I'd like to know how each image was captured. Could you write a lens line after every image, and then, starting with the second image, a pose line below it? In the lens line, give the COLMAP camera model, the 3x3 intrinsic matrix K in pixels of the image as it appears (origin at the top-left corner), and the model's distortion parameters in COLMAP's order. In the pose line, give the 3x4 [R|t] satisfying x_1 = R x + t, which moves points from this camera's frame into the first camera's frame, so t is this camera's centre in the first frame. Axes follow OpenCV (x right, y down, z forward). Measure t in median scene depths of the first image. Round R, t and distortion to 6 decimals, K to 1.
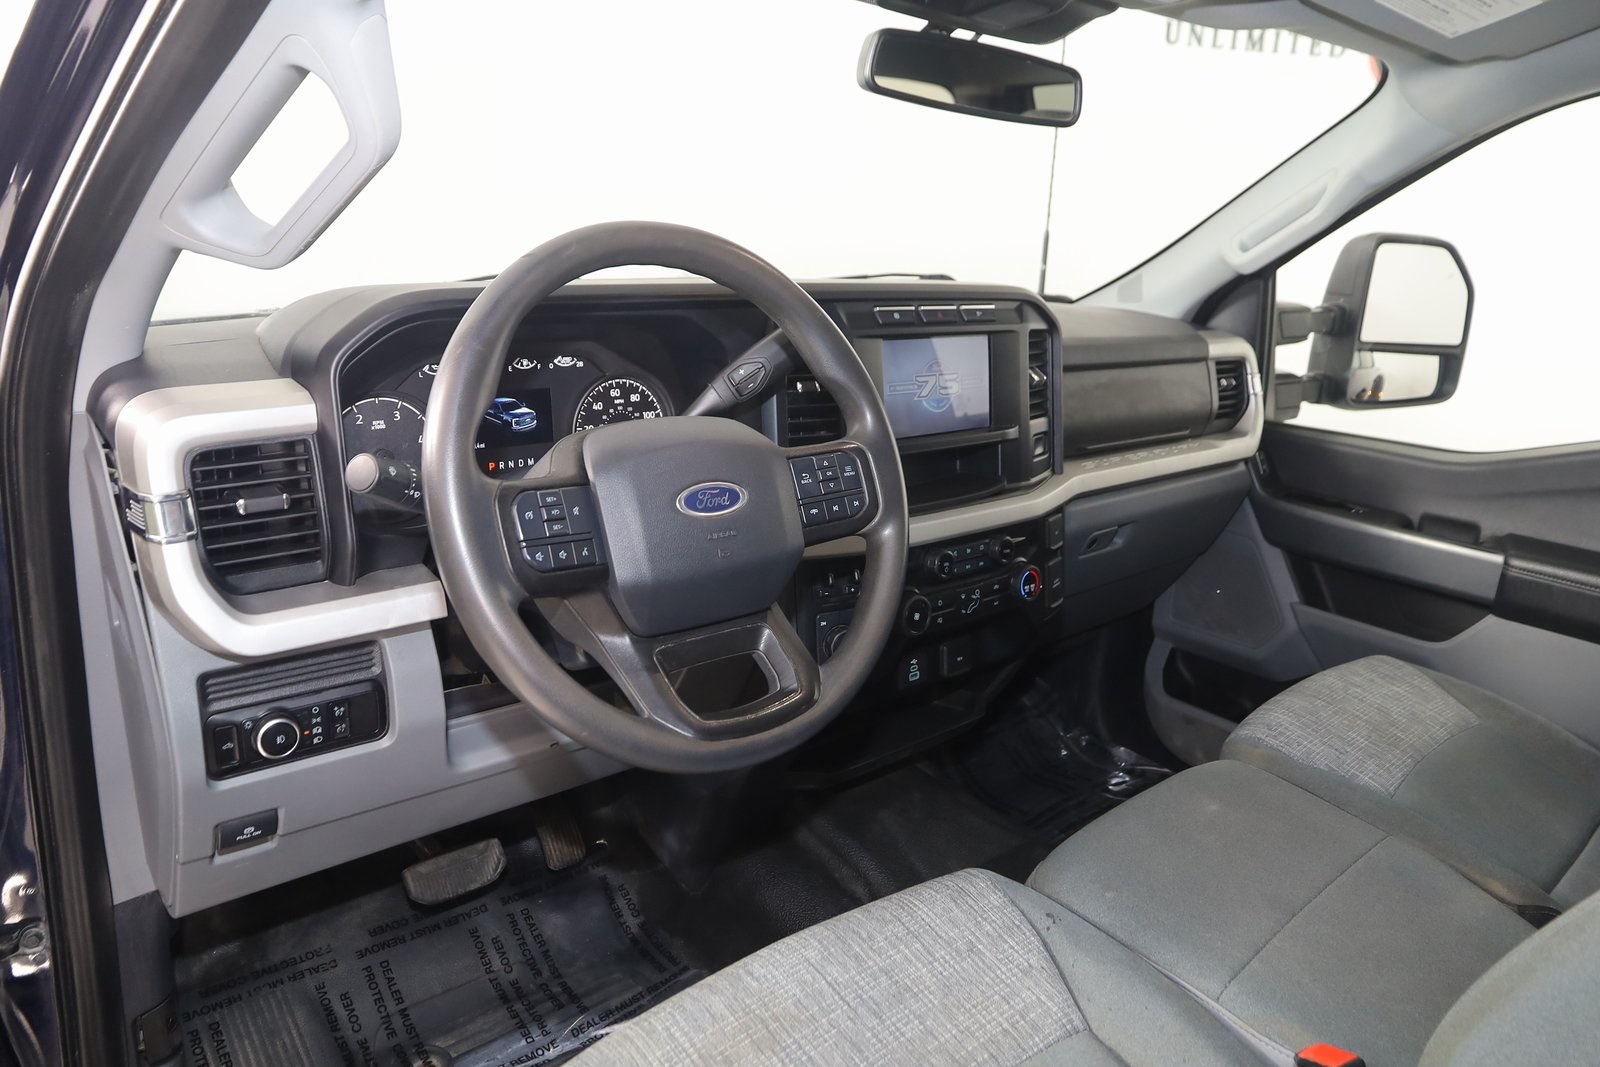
lens RADIAL K [[1094.3, 0, 799.9], [0, 1094.3, 523.0], [0, 0, 1]] dist [-0.107843, 0.065587]
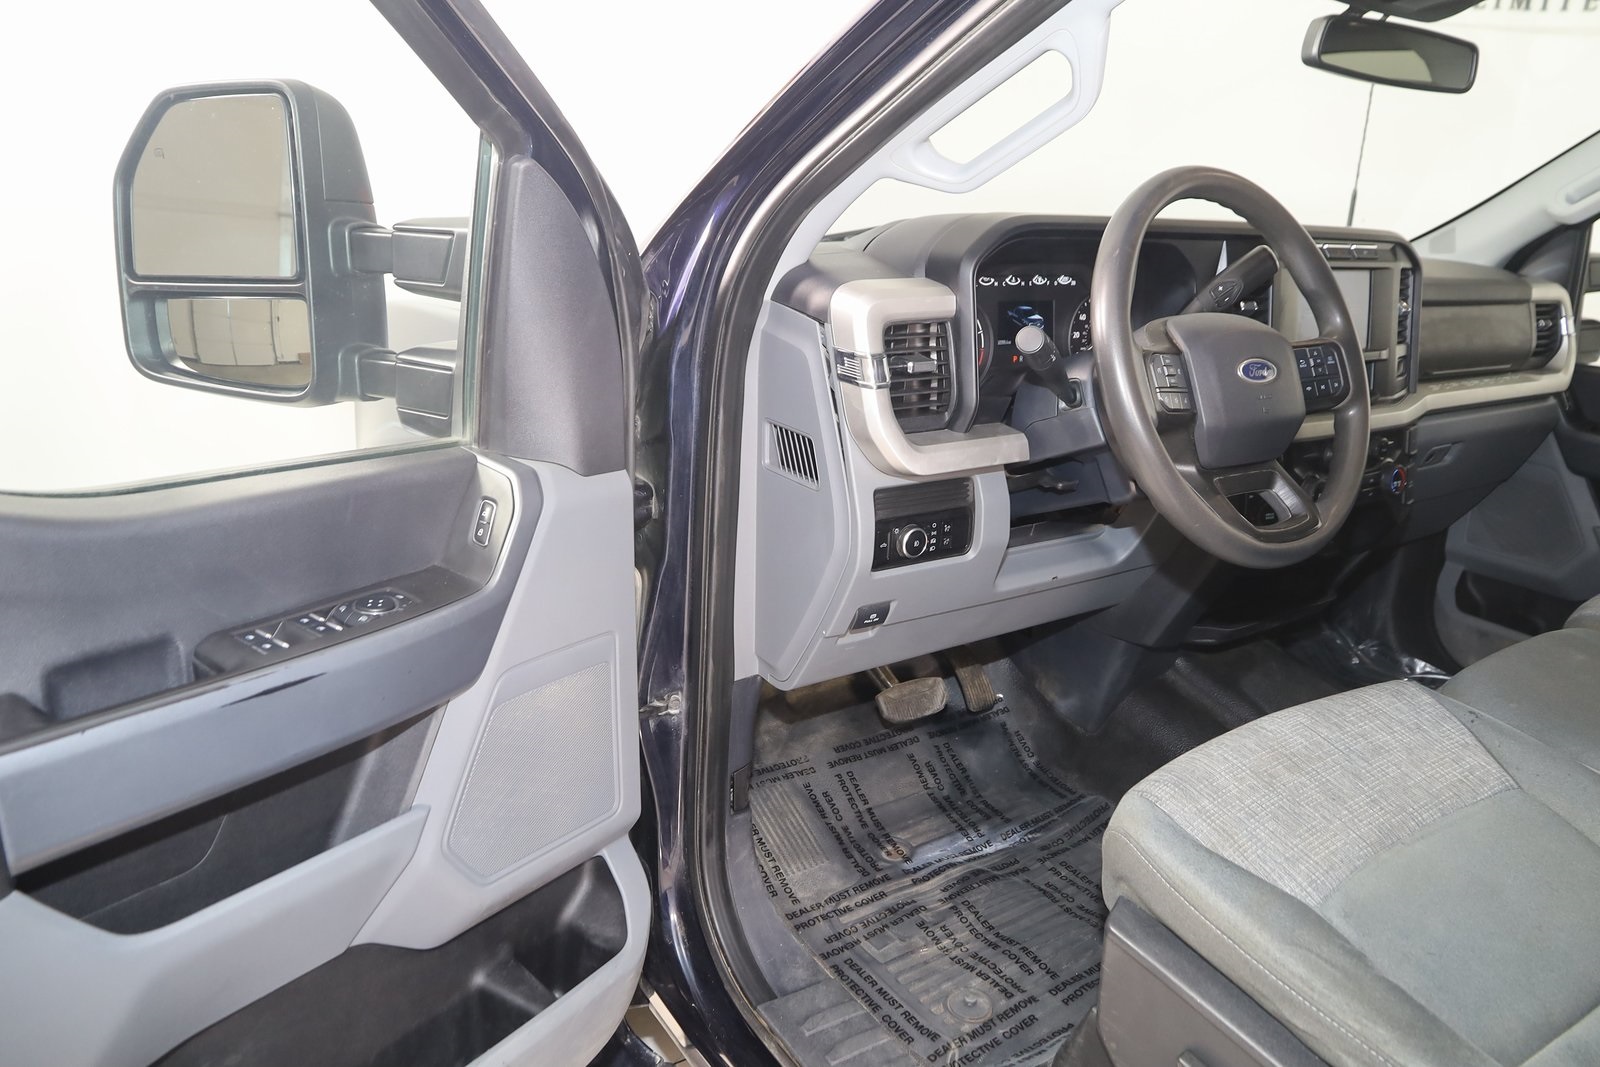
lens RADIAL K [[1094.3, 0, 799.9], [0, 1094.3, 523.0], [0, 0, 1]] dist [-0.107843, 0.065587]
pose [[0.990144, 0.030593, -0.136669, -0.332882], [-0.027308, 0.999293, 0.025850, 0.108514], [0.137363, -0.021863, 0.990279, -0.295582]]
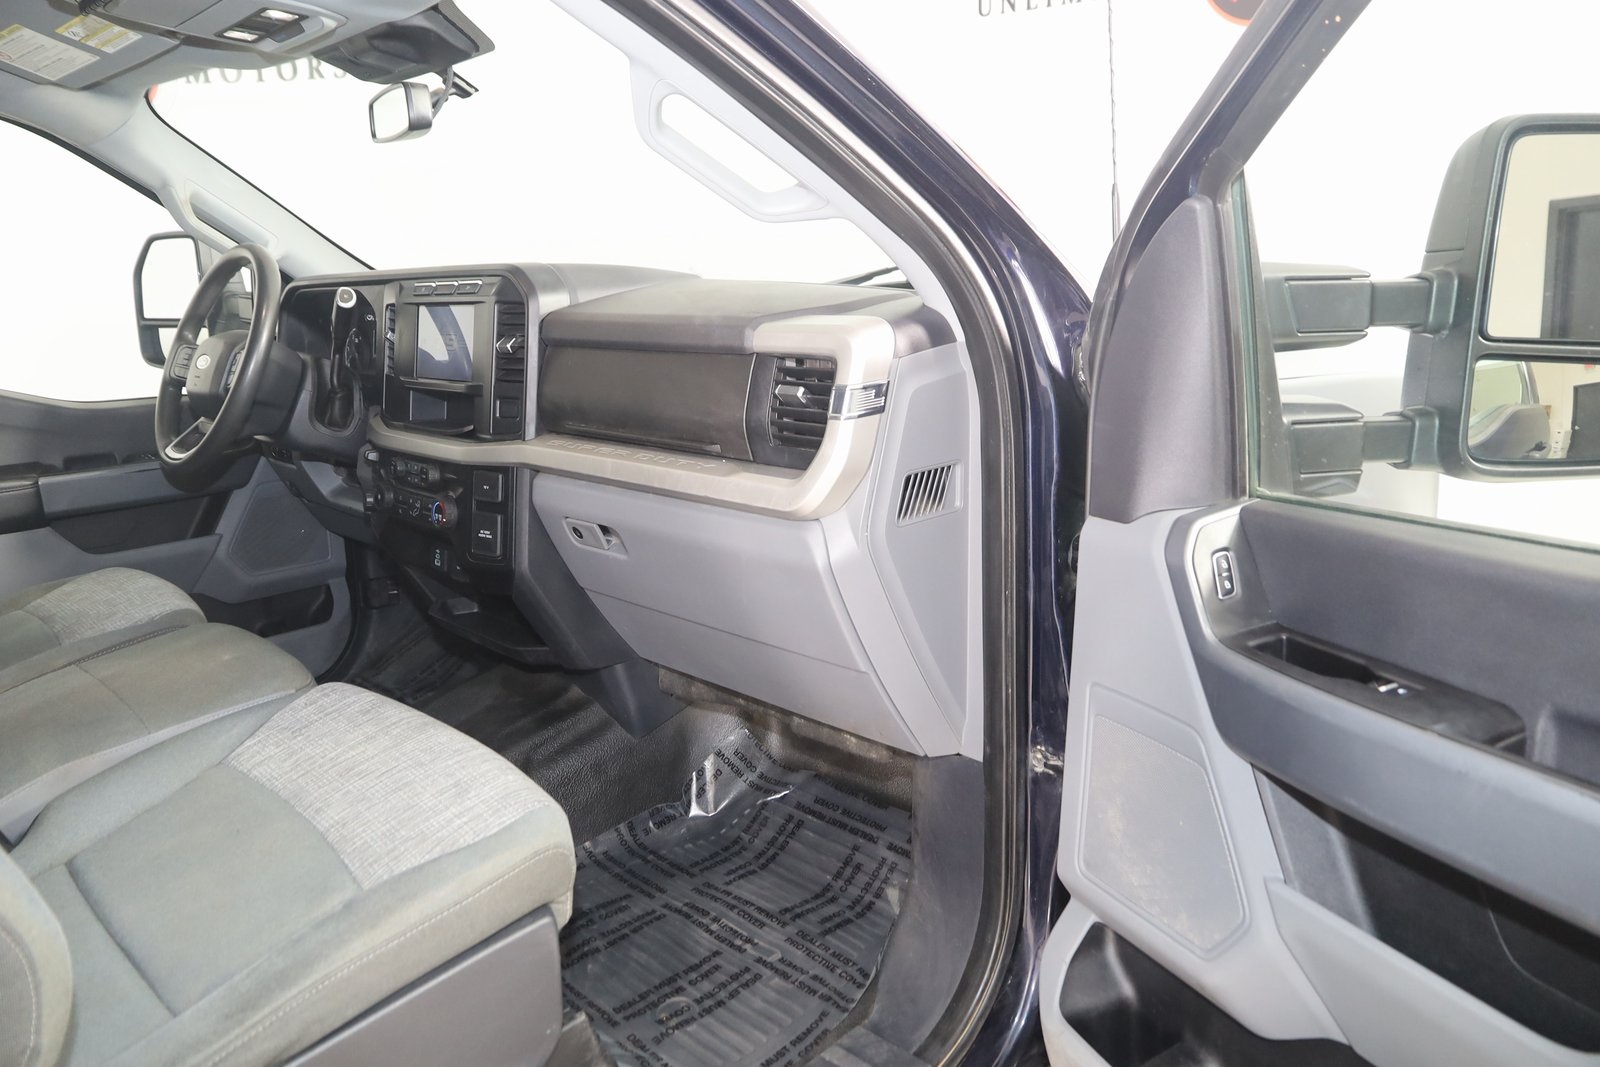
lens RADIAL K [[1086.6, 0, 773.1], [0, 1086.6, 520.9], [0, 0, 1]] dist [-0.099041, 0.065227]
pose [[0.067912, 0.176396, -0.981974, 1.619913], [-0.238714, 0.958531, 0.155676, -0.240045], [0.968712, 0.223838, 0.107204, 1.434496]]
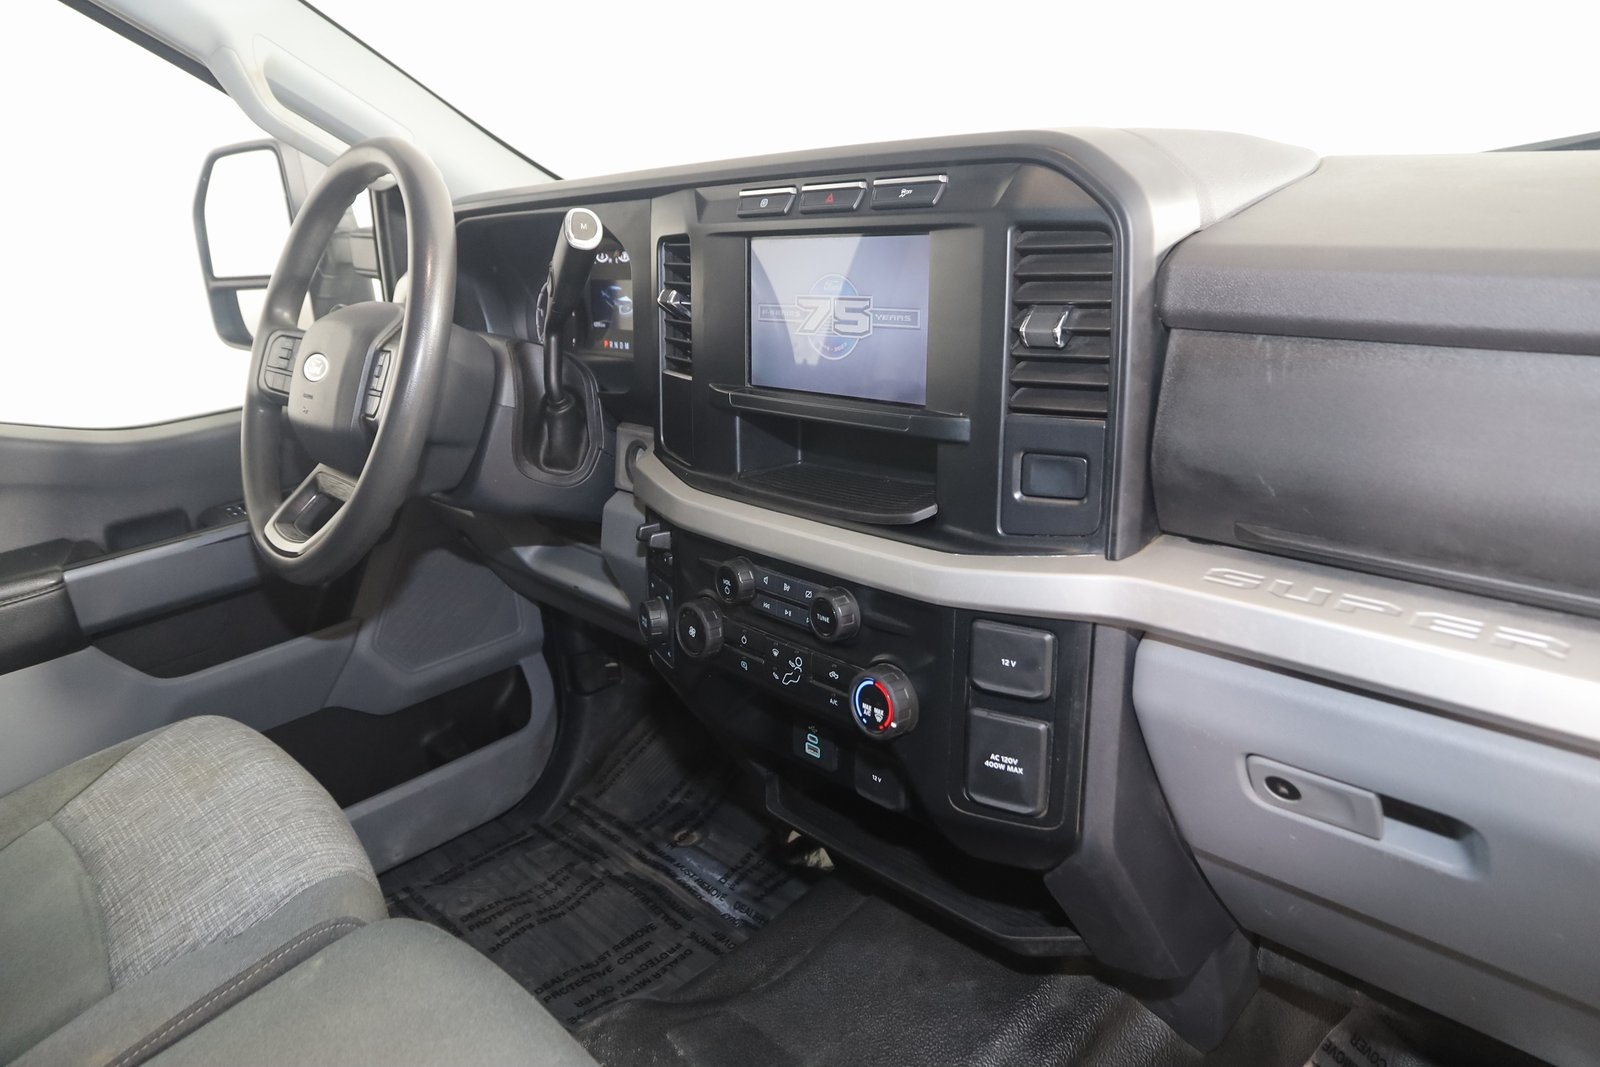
lens RADIAL K [[1094.3, 0, 799.9], [0, 1094.3, 523.0], [0, 0, 1]] dist [-0.107843, 0.065587]
pose [[0.019449, 0.262587, -0.964712, 0.824622], [-0.177073, 0.950546, 0.255161, -0.187336], [0.984006, 0.165862, 0.064984, 1.068105]]
